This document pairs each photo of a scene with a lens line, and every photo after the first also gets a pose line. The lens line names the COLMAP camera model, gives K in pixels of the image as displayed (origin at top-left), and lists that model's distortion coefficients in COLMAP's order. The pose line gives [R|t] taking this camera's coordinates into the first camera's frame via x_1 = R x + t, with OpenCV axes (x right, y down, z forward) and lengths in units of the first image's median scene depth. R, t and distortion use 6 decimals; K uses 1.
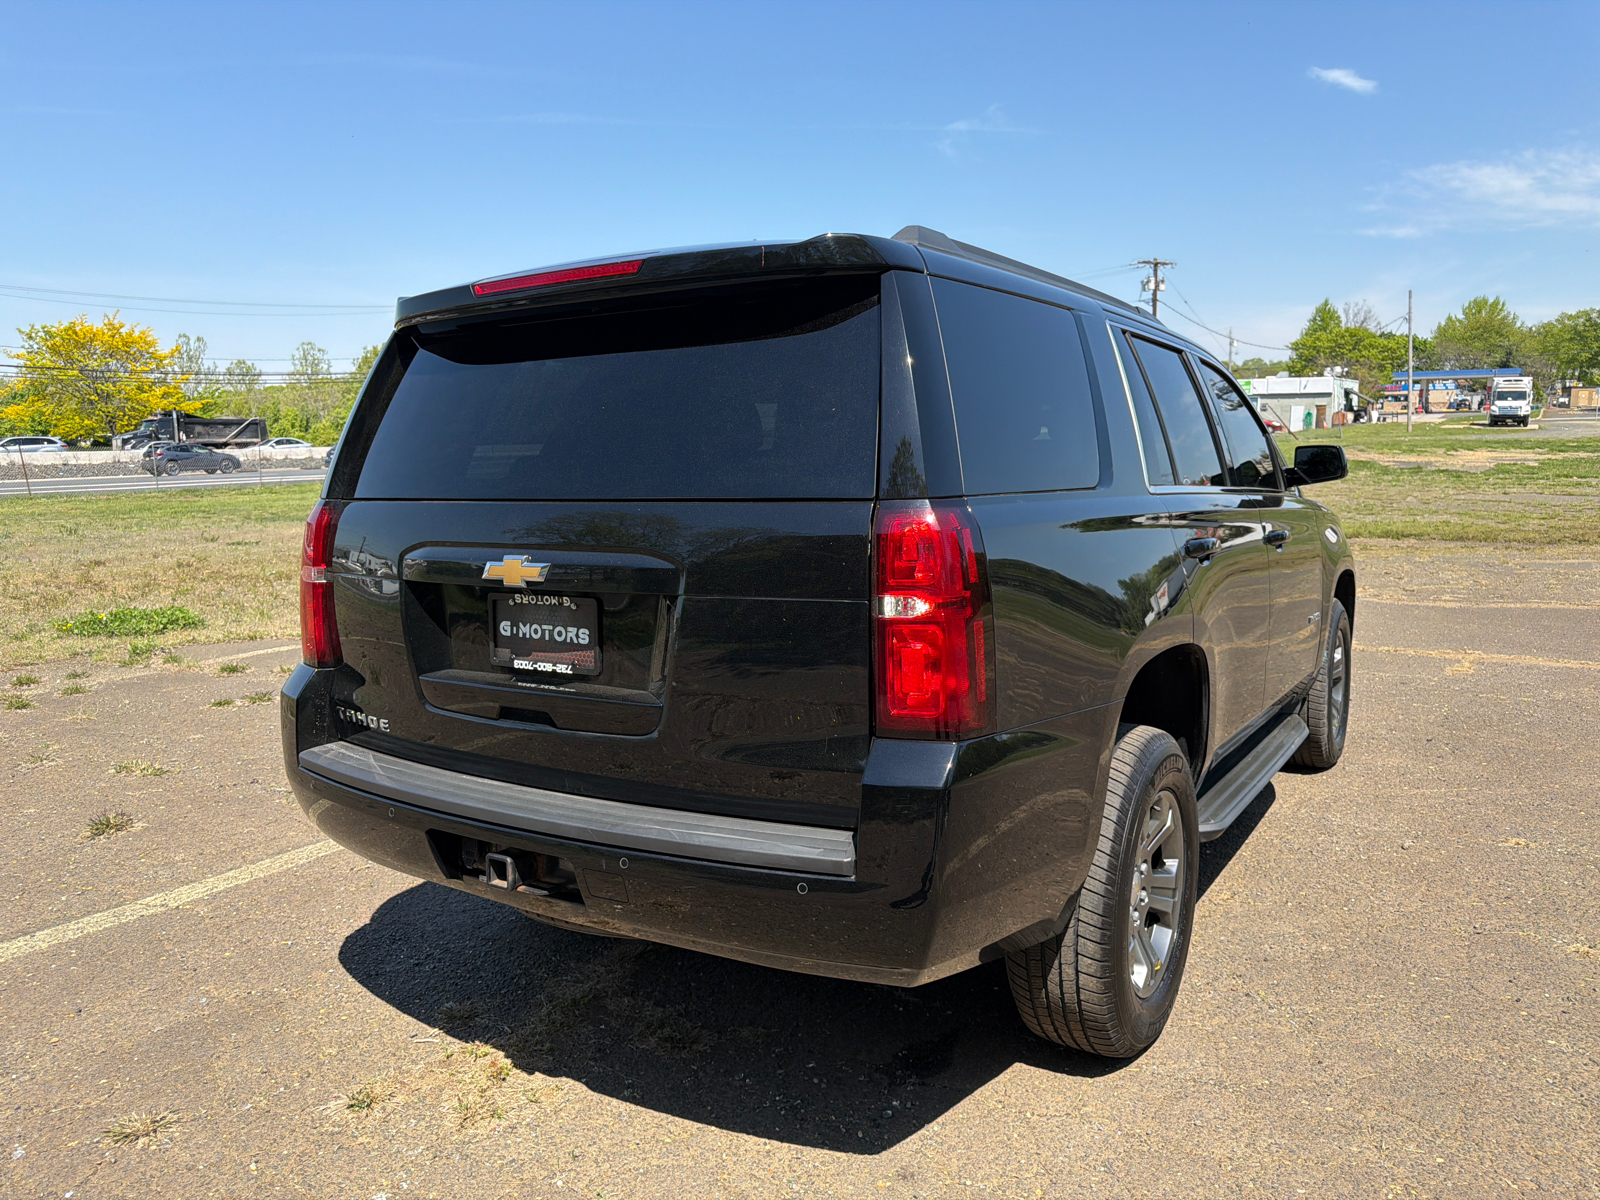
lens RADIAL K [[1152.1, 0, 799.8], [0, 1152.1, 580.7], [0, 0, 1]] dist [0.024498, -0.028971]
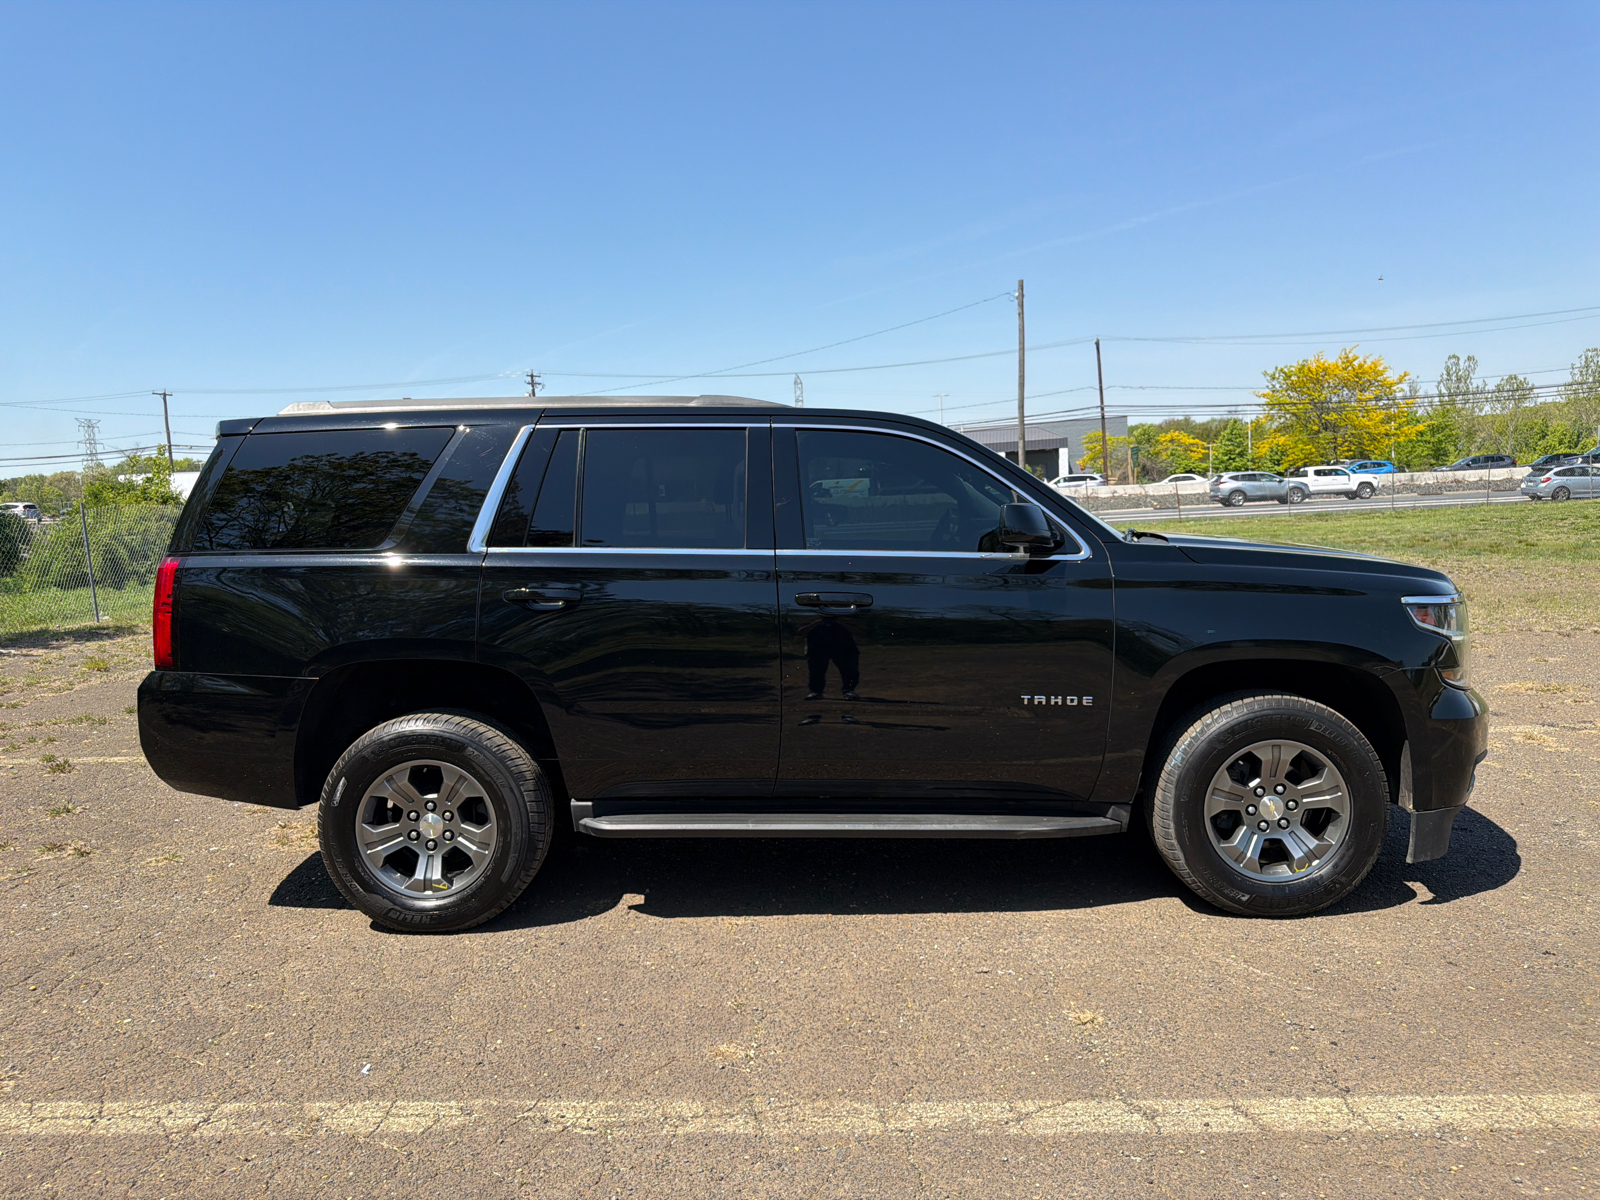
lens RADIAL K [[1152.1, 0, 805.7], [0, 1152.1, 598.2], [0, 0, 1]] dist [0.024498, -0.028971]
pose [[0.506312, 0.066345, -0.859794, 0.259973], [-0.068038, 0.997001, 0.036867, -0.017551], [0.859662, 0.039833, 0.509308, 0.118035]]
